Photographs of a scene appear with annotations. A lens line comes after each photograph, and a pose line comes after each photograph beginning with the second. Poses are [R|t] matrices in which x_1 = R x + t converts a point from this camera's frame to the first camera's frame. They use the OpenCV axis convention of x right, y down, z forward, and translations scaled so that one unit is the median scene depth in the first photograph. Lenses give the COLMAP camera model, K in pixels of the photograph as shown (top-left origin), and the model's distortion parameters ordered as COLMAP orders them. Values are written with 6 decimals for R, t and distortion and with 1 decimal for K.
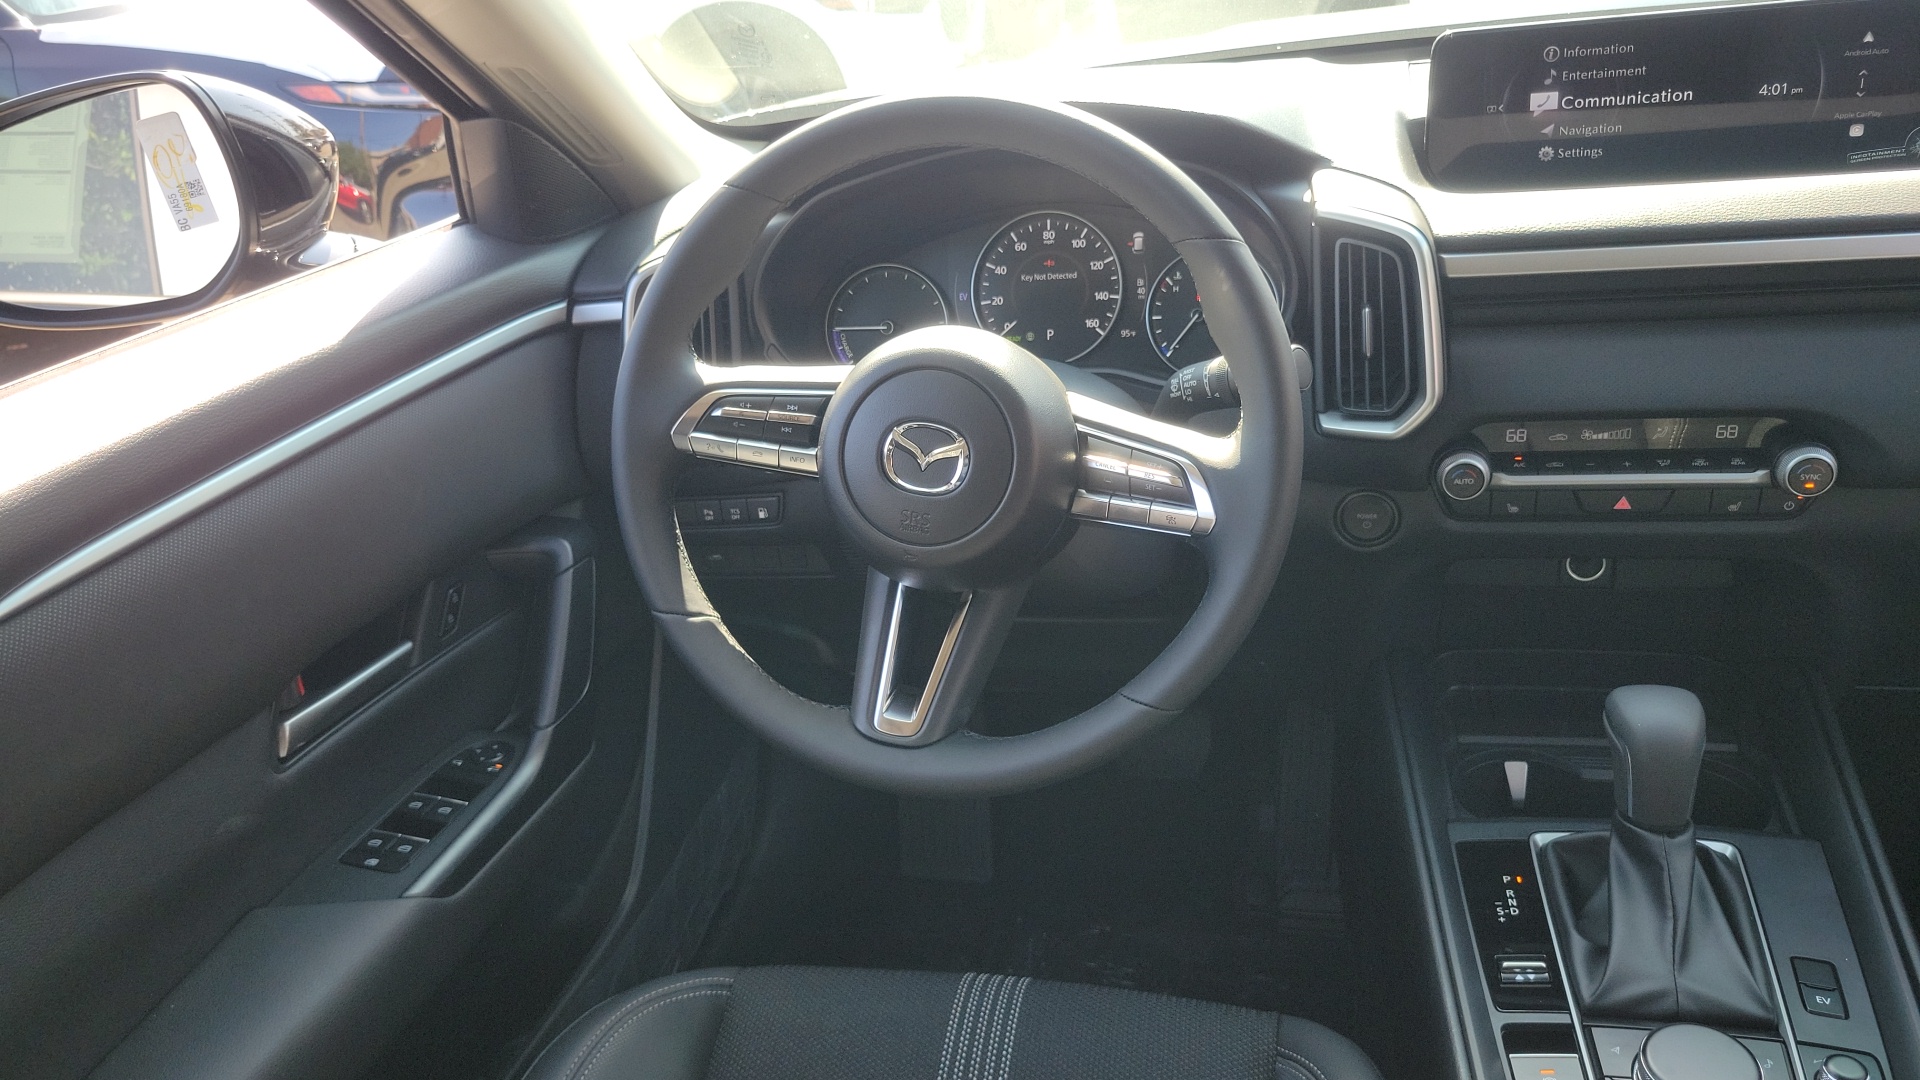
lens RADIAL K [[1483.7, 0, 934.2], [0, 1483.7, 536.7], [0, 0, 1]] dist [0.022552, -0.013026]
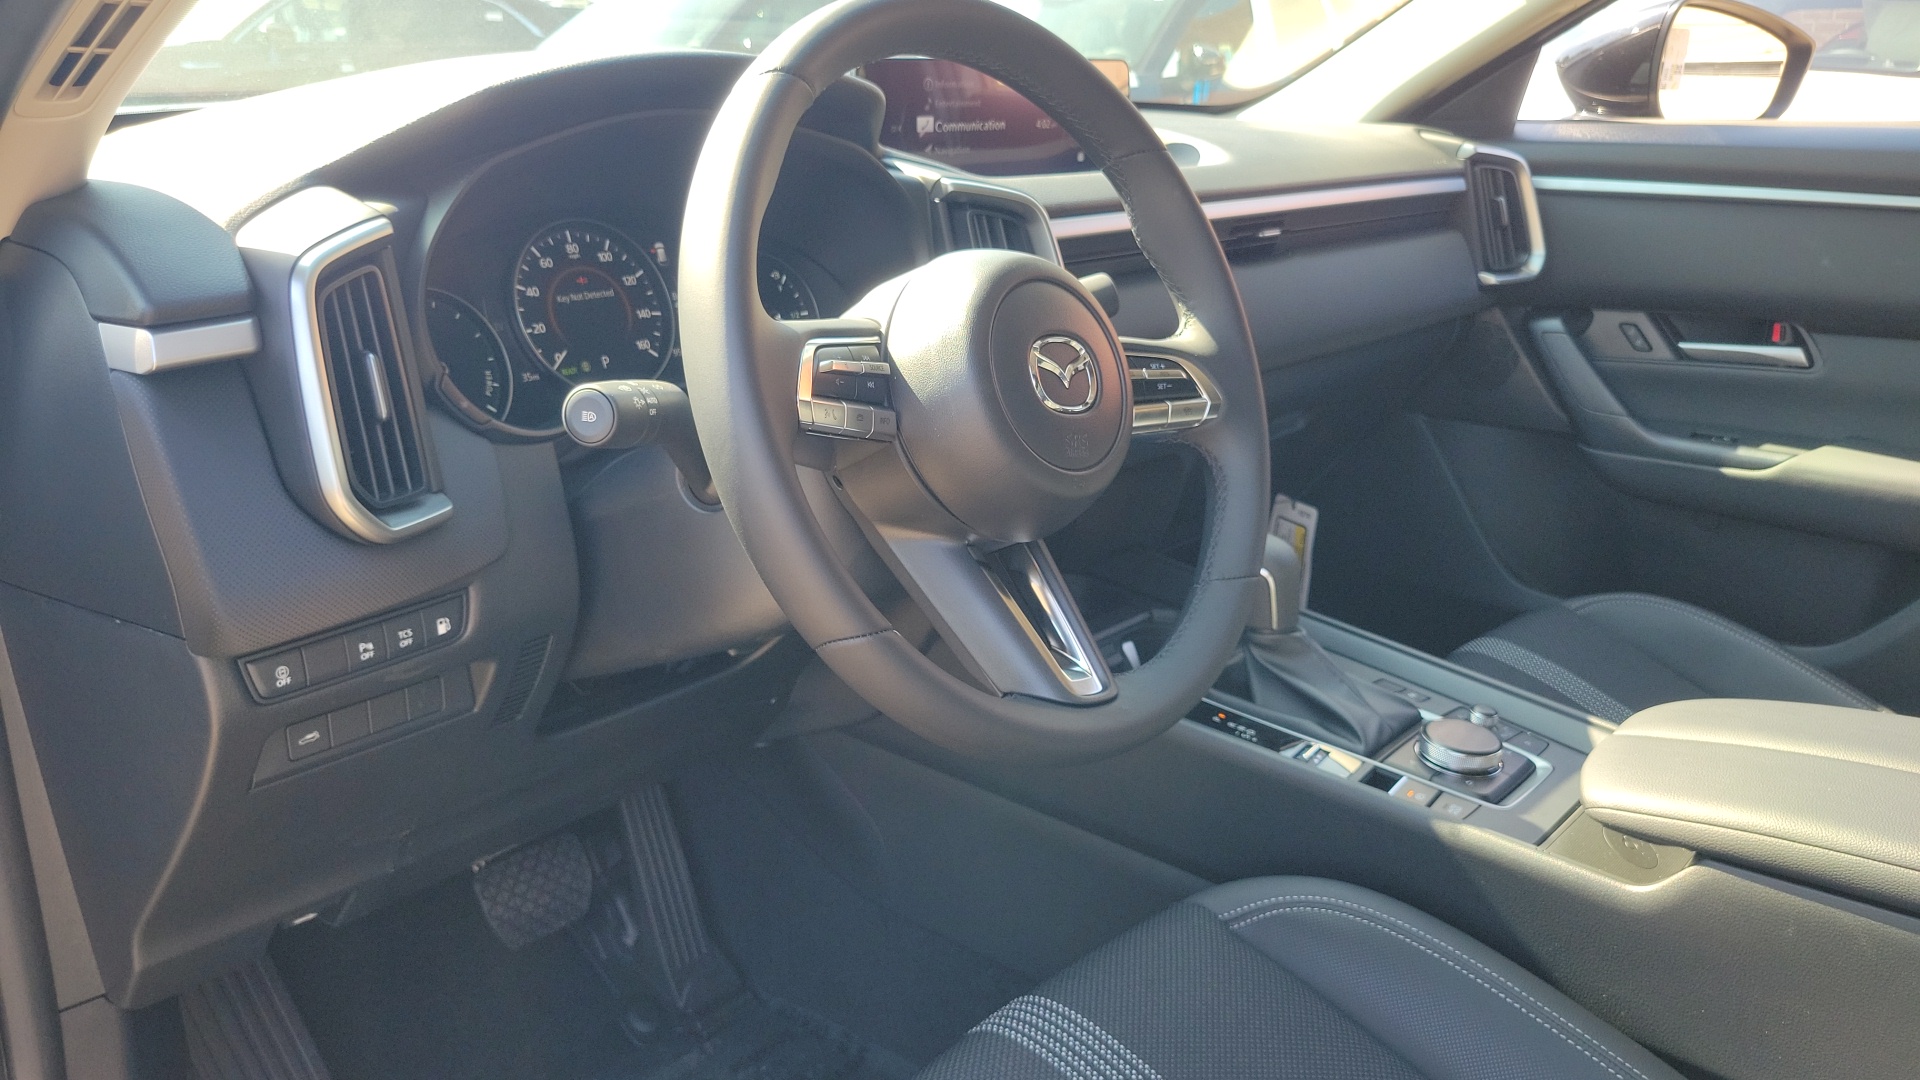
lens RADIAL K [[1483.7, 0, 971.2], [0, 1483.7, 532.1], [0, 0, 1]] dist [0.022552, -0.013026]
pose [[0.442952, -0.156024, 0.882864, -0.713724], [0.300770, 0.953534, 0.017610, 0.004619], [-0.844589, 0.257739, 0.469298, 0.545750]]
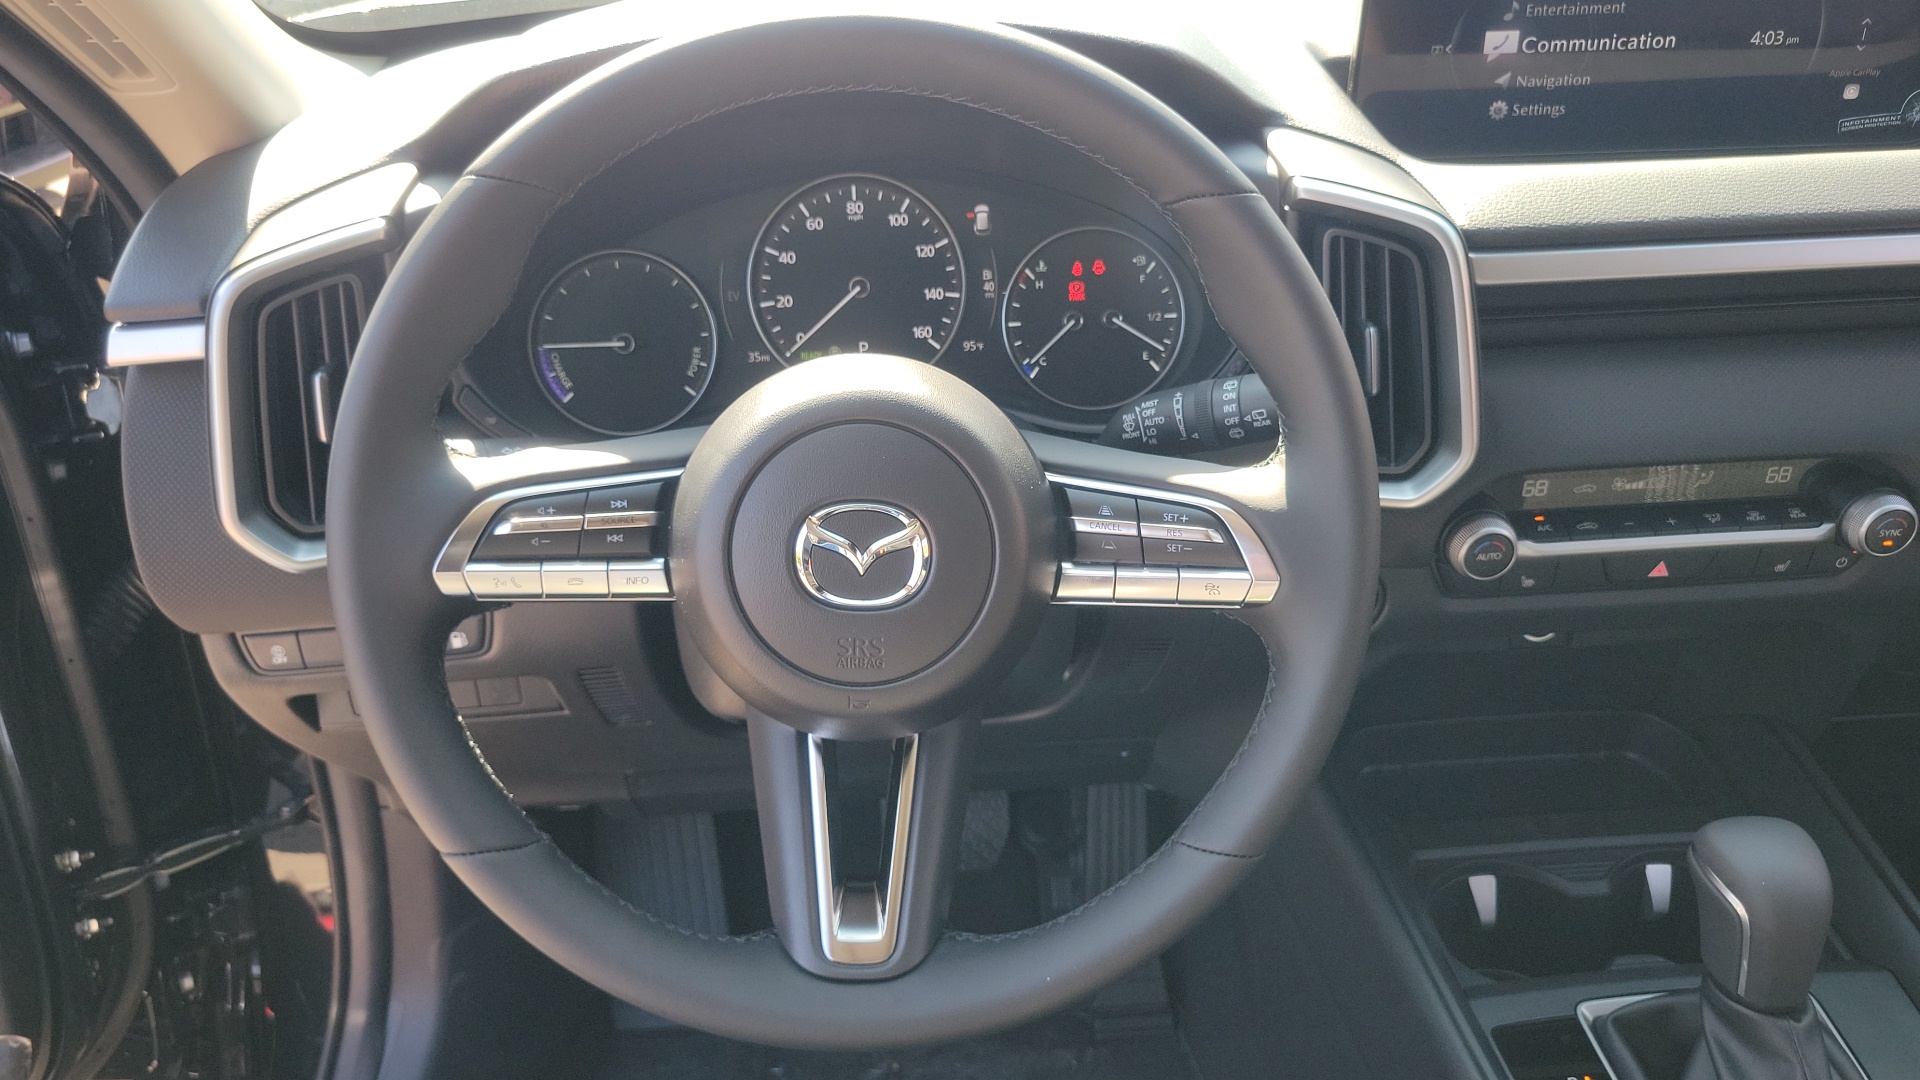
lens RADIAL K [[1483.7, 0, 969.5], [0, 1483.7, 524.6], [0, 0, 1]] dist [0.022552, -0.013026]
pose [[0.948632, -0.065704, 0.309483, -0.119636], [0.051852, 0.997259, 0.052784, -0.105058], [-0.312102, -0.034026, 0.949439, 0.370074]]
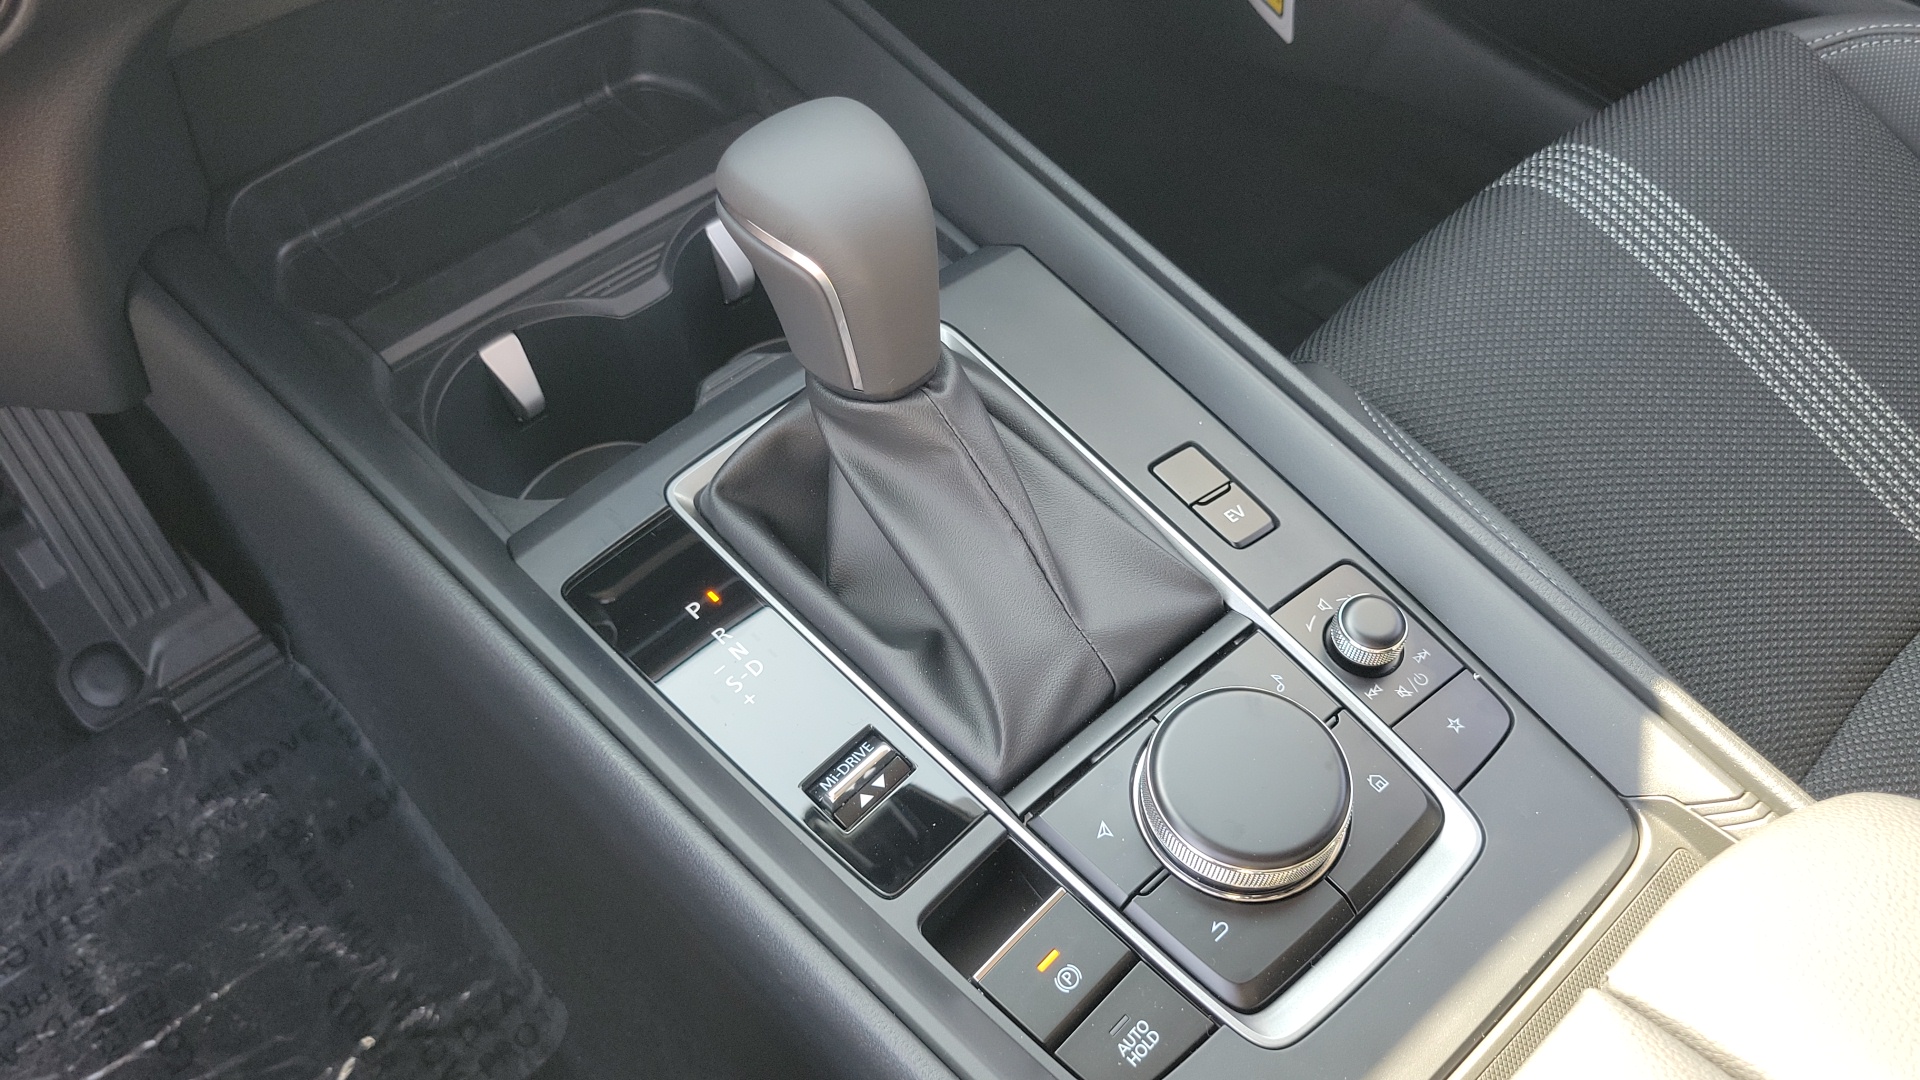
lens RADIAL K [[1483.7, 0, 941.1], [0, 1483.7, 546.6], [0, 0, 1]] dist [0.022552, -0.013026]
pose [[0.571077, -0.583801, 0.577103, 0.153074], [0.298627, 0.802592, 0.516399, -0.015705], [-0.764653, -0.122565, 0.632680, 0.605471]]
